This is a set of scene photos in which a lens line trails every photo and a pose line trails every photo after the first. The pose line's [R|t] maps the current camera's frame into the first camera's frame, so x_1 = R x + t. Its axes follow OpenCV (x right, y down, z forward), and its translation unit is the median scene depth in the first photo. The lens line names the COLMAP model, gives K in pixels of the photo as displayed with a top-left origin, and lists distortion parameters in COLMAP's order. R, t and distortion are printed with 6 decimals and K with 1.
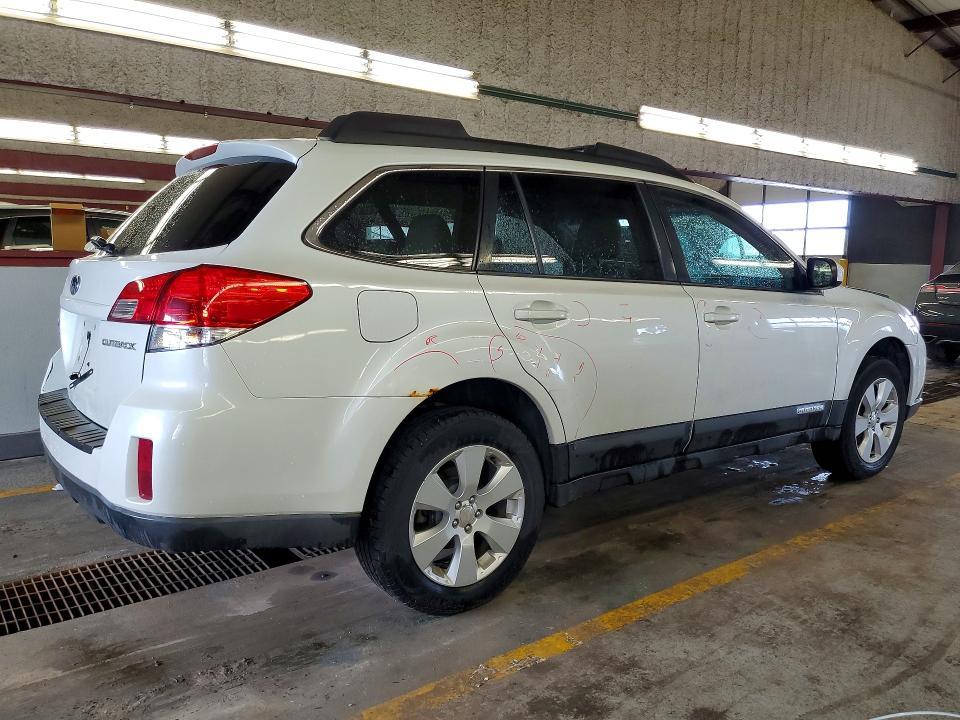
lens RADIAL K [[766.9, 0, 493.2], [0, 766.9, 379.2], [0, 0, 1]] dist [0.017416, 0.000733]
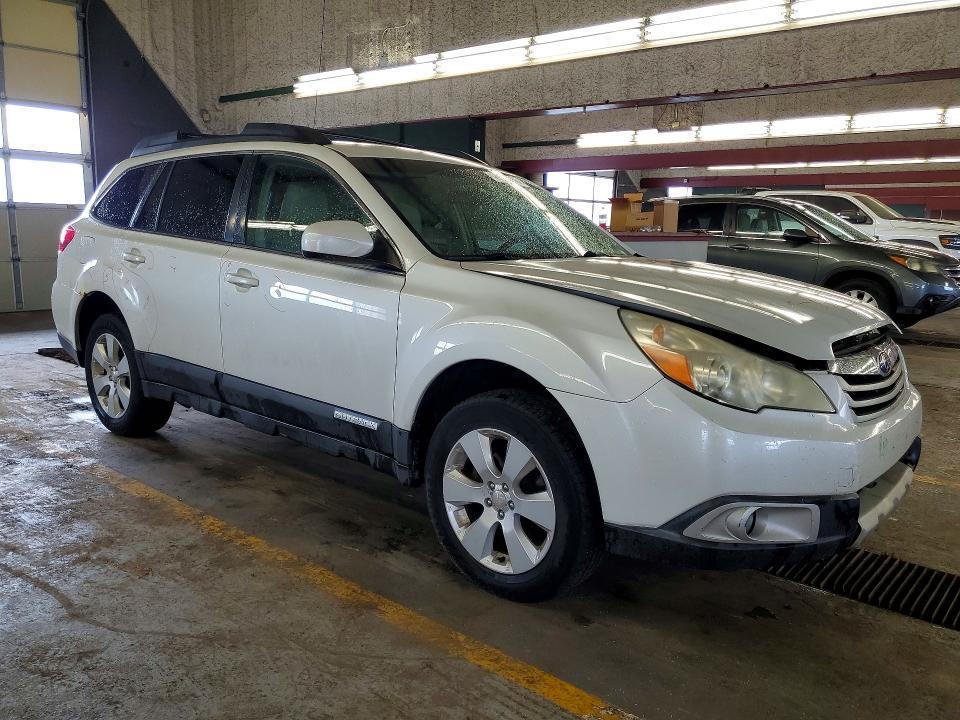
lens RADIAL K [[766.9, 0, 482.0], [0, 766.9, 358.0], [0, 0, 1]] dist [0.017416, 0.000733]
pose [[0.199539, 0.158958, -0.966911, 1.034947], [-0.176562, 0.976436, 0.124087, -0.122626], [0.963852, 0.145960, 0.222903, 0.836865]]
